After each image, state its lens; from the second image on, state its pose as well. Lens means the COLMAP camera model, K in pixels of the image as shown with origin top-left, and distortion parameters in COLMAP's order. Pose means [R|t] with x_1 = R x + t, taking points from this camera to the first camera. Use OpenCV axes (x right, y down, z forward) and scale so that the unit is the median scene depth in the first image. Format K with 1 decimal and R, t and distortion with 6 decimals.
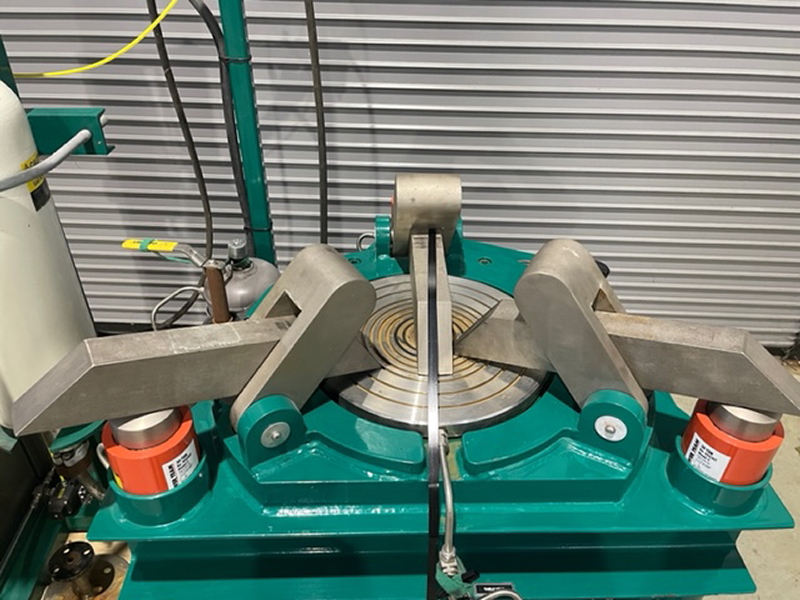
lens RADIAL K [[600.6, 0, 400.0], [0, 600.6, 300.0], [0, 0, 1]] dist [0.087443, -0.118305]
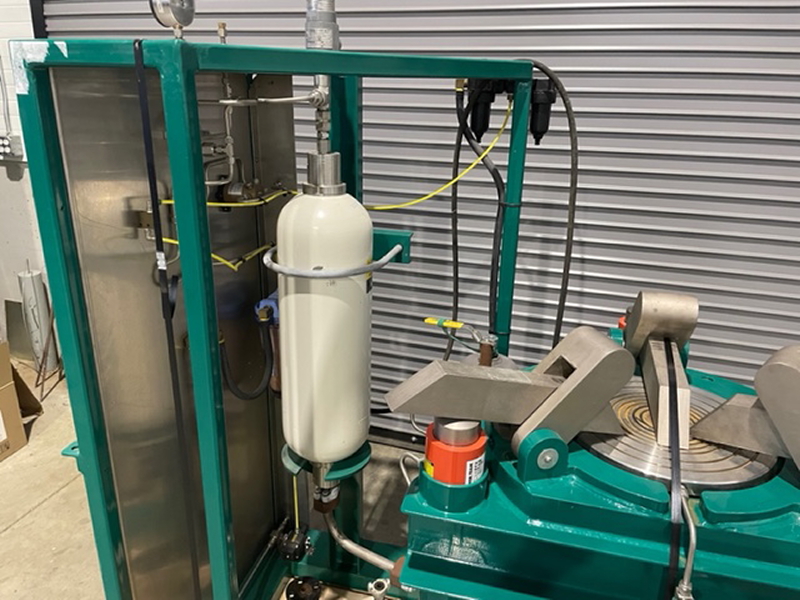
lens RADIAL K [[600.6, 0, 400.0], [0, 600.6, 300.0], [0, 0, 1]] dist [0.087443, -0.118305]
pose [[0.958802, 0.101932, -0.265157, -0.170284], [-0.166926, 0.957420, -0.235549, 0.218695], [0.229856, 0.270106, 0.934991, -0.341844]]
